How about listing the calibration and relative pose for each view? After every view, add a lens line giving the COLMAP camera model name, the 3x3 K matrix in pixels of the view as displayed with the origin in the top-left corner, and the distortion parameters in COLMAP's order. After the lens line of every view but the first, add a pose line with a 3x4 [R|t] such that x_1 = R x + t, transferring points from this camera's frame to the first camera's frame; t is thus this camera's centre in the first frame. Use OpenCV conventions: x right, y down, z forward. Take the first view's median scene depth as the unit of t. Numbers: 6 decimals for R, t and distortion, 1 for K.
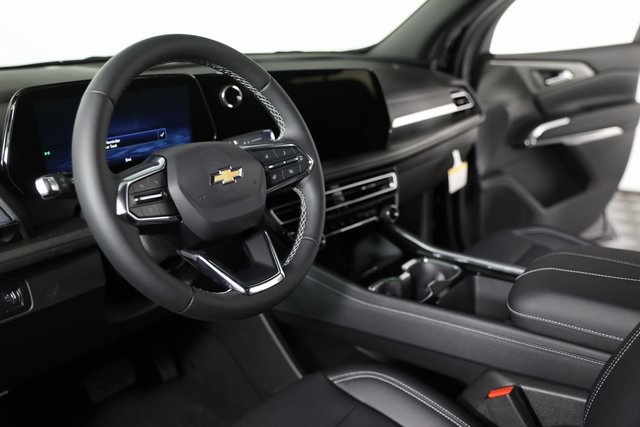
lens RADIAL K [[575.0, 0, 321.8], [0, 575.0, 213.2], [0, 0, 1]] dist [0.019393, -0.001646]
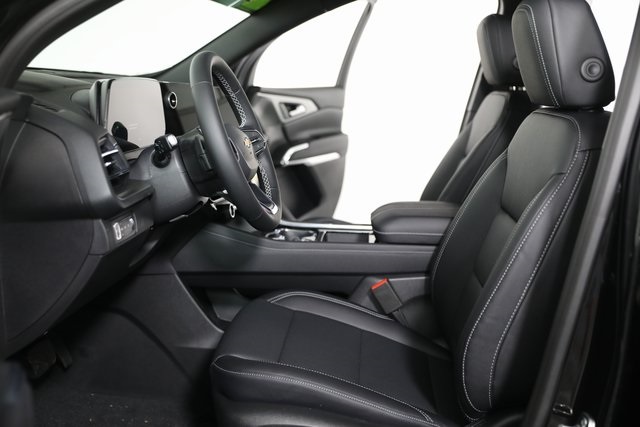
lens RADIAL K [[720.3, 0, 321.0], [0, 720.3, 215.0], [0, 0, 1]] dist [0.031960, 0.000000]
pose [[0.828970, -0.044547, 0.557516, -0.410268], [0.111084, 0.990078, -0.086061, 0.121481], [-0.548150, 0.133273, 0.825694, -0.257316]]
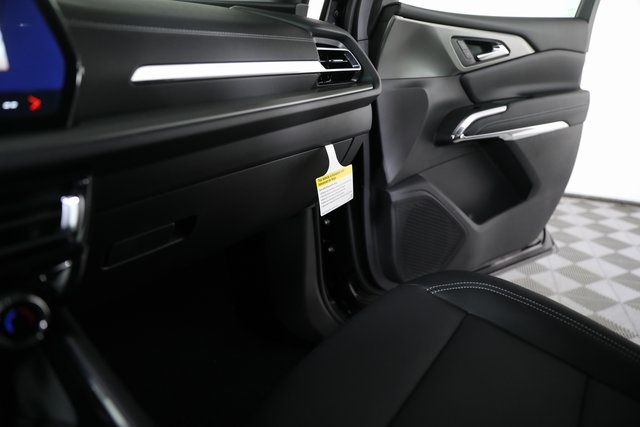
lens RADIAL K [[434.7, 0, 319.1], [0, 434.7, 215.0], [0, 0, 1]] dist [-0.083603, 0.024096]
pose [[0.999598, -0.012055, 0.025647, 0.168813], [0.011322, 0.999528, 0.028546, -0.040778], [-0.025979, -0.028245, 0.999263, 0.451185]]
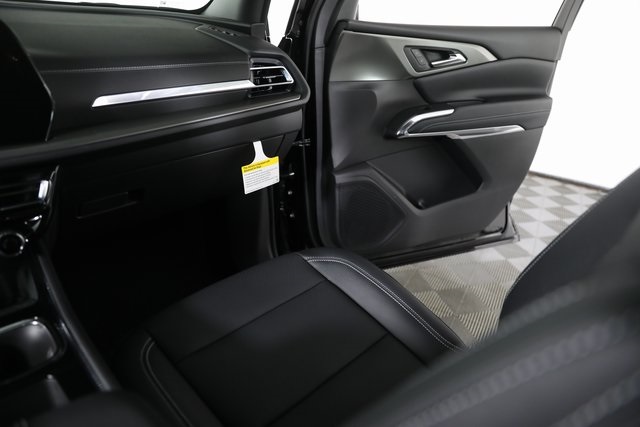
lens RADIAL K [[434.7, 0, 316.9], [0, 434.7, 219.0], [0, 0, 1]] dist [-0.083603, 0.024096]
pose [[0.991623, 0.103969, -0.076637, 0.295002], [-0.091943, 0.984926, 0.146518, -0.079240], [0.090716, -0.138245, 0.986235, 0.336375]]
